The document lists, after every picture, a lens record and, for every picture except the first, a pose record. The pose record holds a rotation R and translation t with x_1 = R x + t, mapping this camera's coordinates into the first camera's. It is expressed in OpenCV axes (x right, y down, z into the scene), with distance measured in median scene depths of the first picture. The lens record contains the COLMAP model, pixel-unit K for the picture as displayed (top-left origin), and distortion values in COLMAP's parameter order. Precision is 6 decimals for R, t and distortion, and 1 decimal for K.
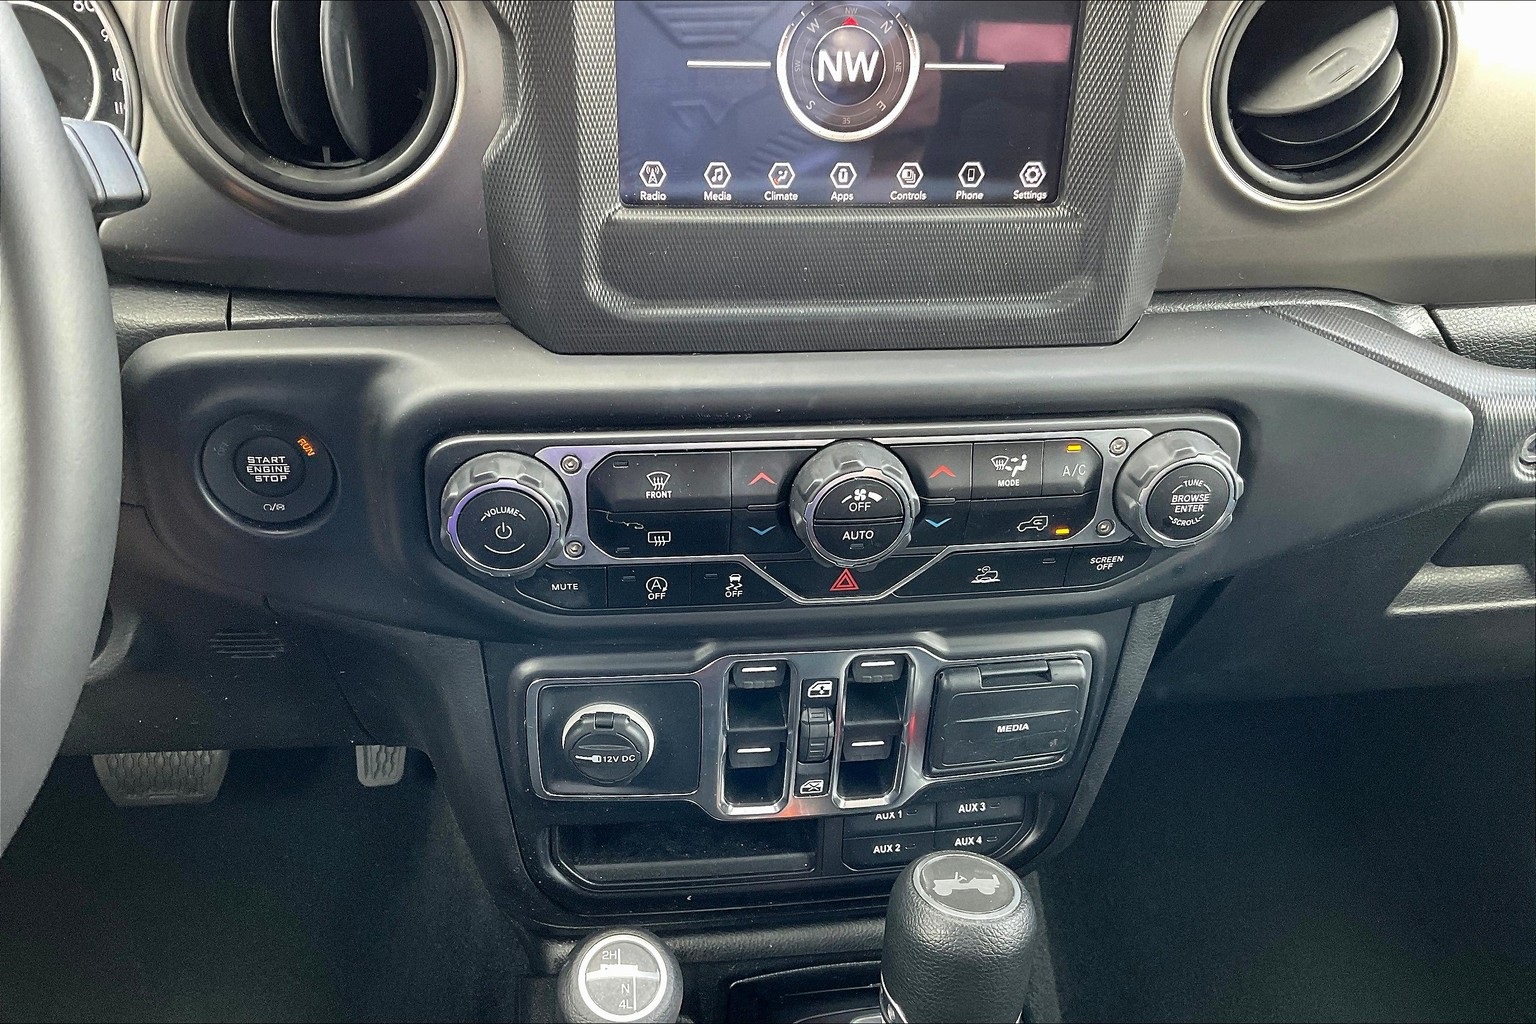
lens RADIAL K [[1285.5, 0, 779.3], [0, 1285.5, 510.0], [0, 0, 1]] dist [0.144685, -0.354619]
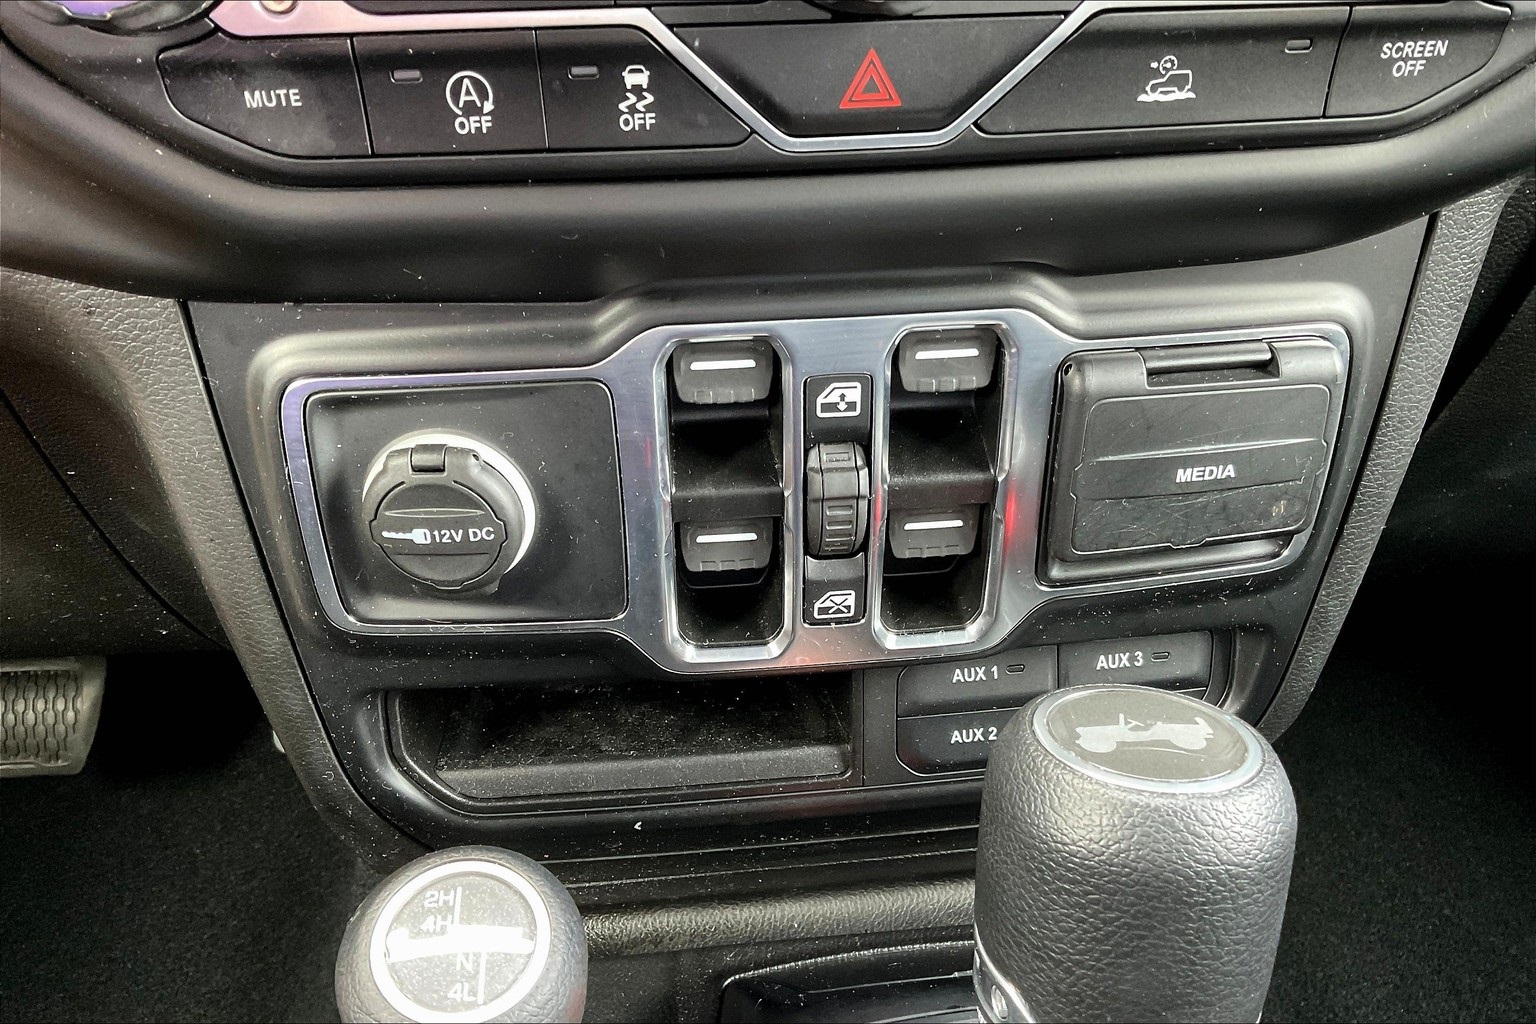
lens RADIAL K [[1288.8, 0, 775.2], [0, 1288.8, 513.2], [0, 0, 1]] dist [0.093161, -0.194575]
pose [[0.998058, -0.034349, -0.051970, 0.032535], [0.032712, 0.998952, -0.032024, 0.208735], [0.053015, 0.030262, 0.998135, 0.485965]]
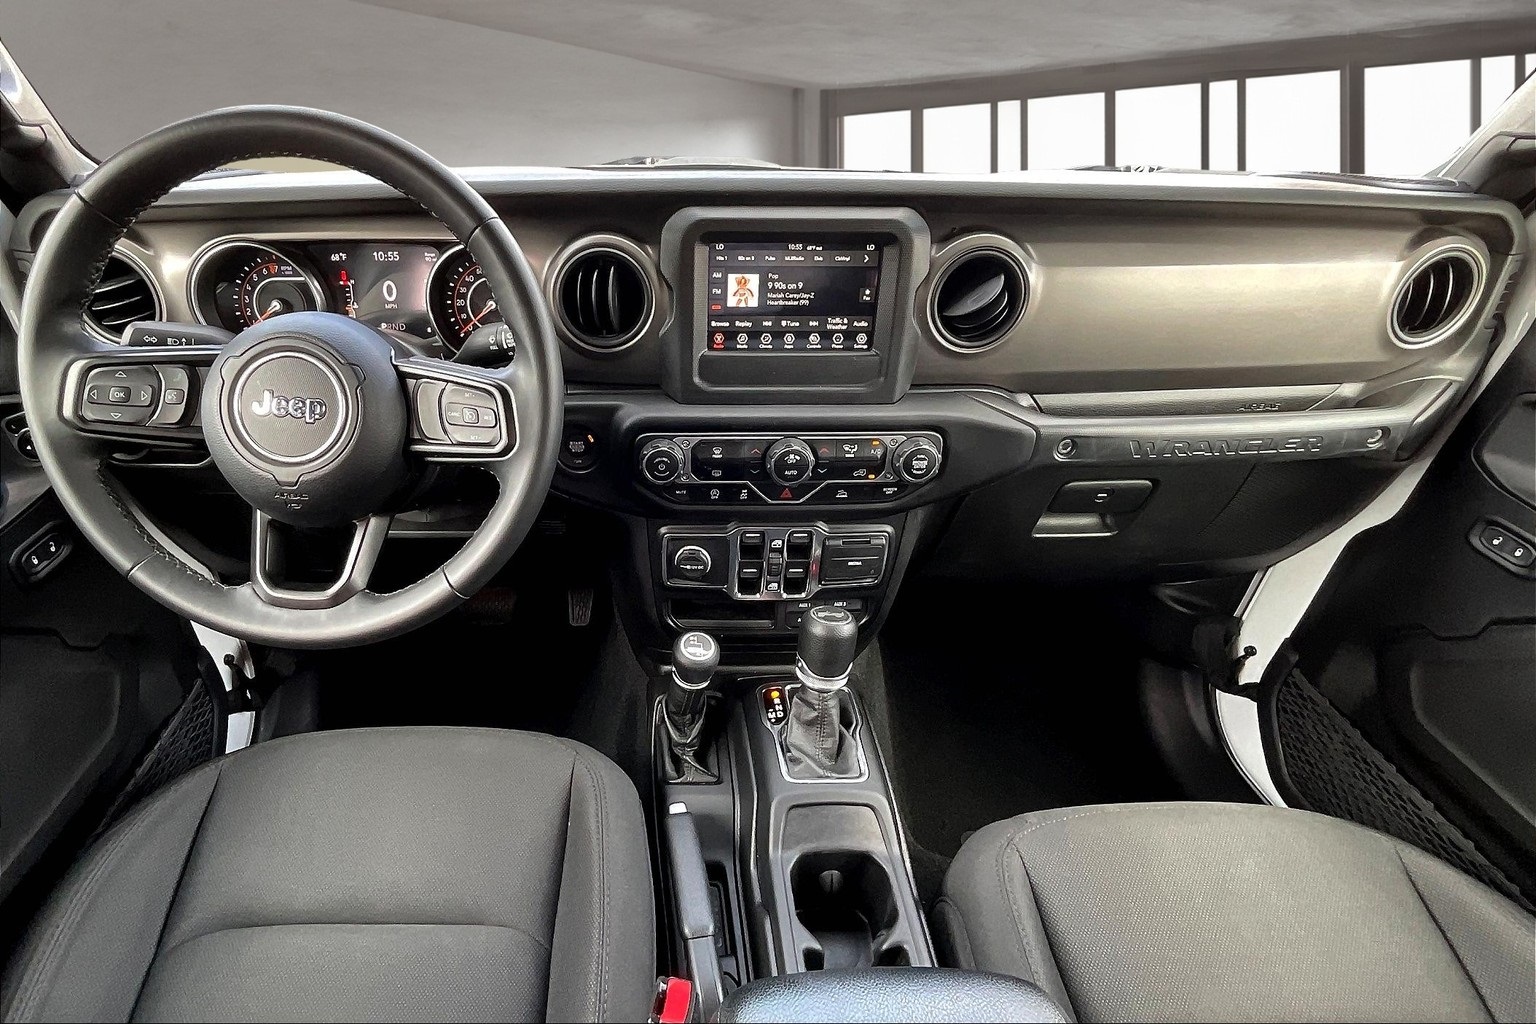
lens RADIAL K [[762.9, 0, 678.2], [0, 762.9, 559.4], [0, 0, 1]] dist [-0.014539, 0.000037]
pose [[0.992577, 0.028835, -0.118153, 0.018062], [-0.027872, 0.999564, 0.009792, 0.165670], [0.118384, -0.006426, 0.992947, -0.520904]]
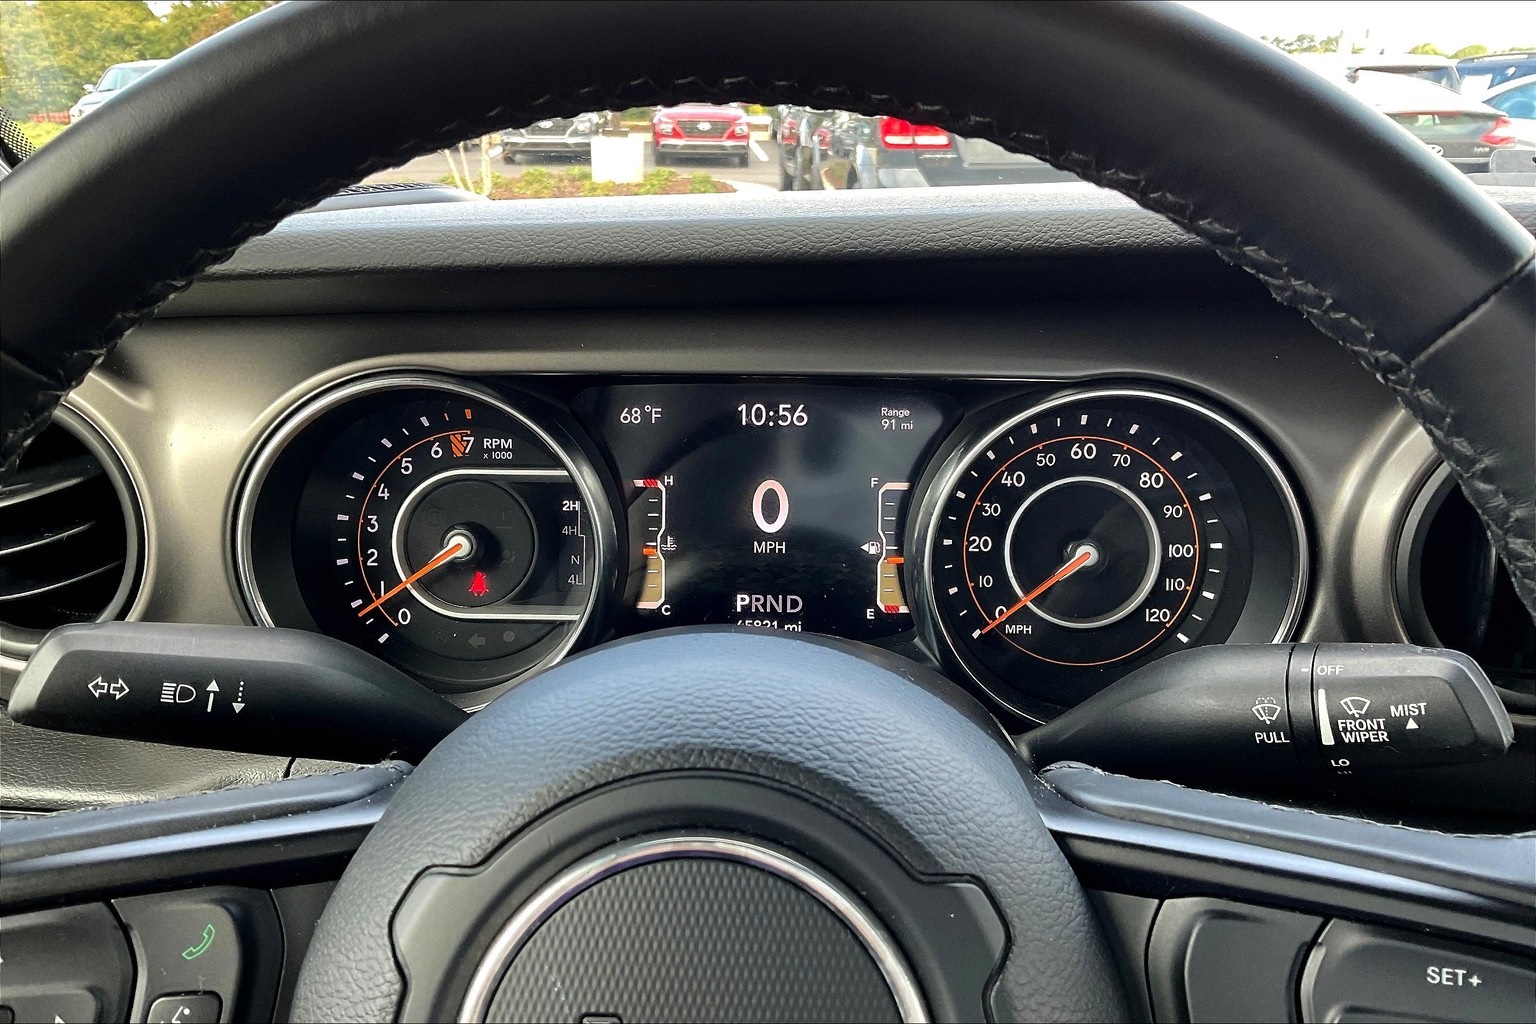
lens RADIAL K [[1285.5, 0, 779.3], [0, 1285.5, 510.0], [0, 0, 1]] dist [0.144685, -0.354619]
pose [[0.981171, 0.009094, -0.192929, -0.555098], [-0.060820, 0.962620, -0.263938, -0.091733], [0.183317, 0.270702, 0.945048, 0.050706]]
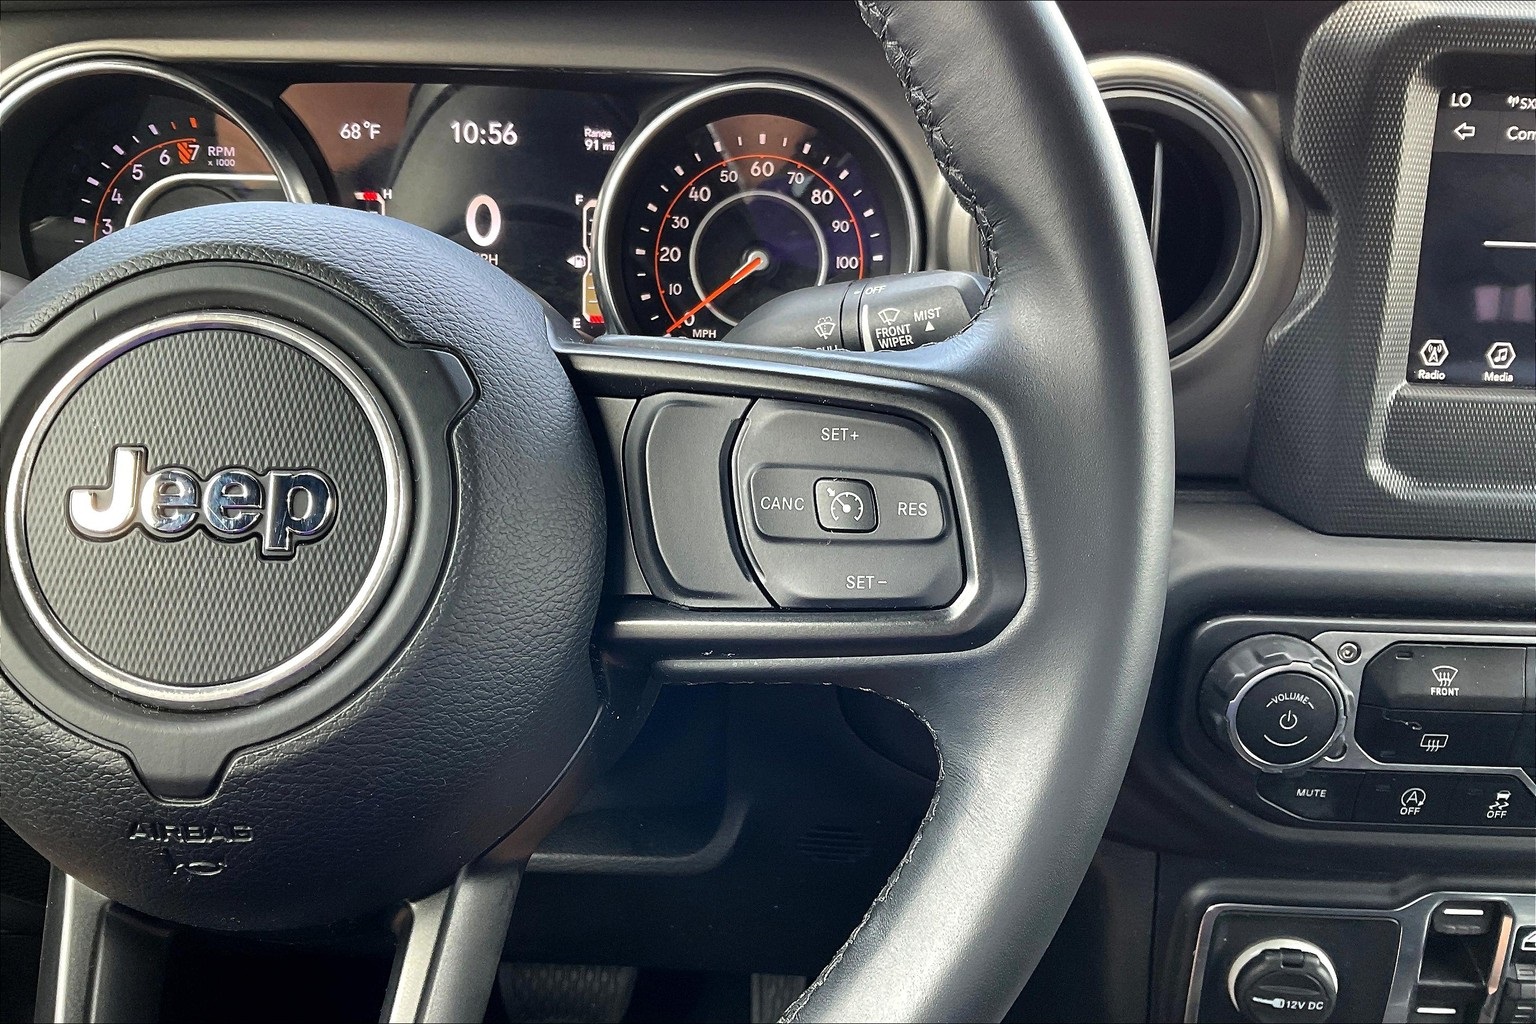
lens RADIAL K [[1288.8, 0, 775.2], [0, 1288.8, 513.2], [0, 0, 1]] dist [0.093161, -0.194575]
pose [[0.988756, 0.031860, -0.146103, -0.368194], [-0.061572, 0.977114, -0.203611, 0.069364], [0.136272, 0.210318, 0.968089, 0.026036]]
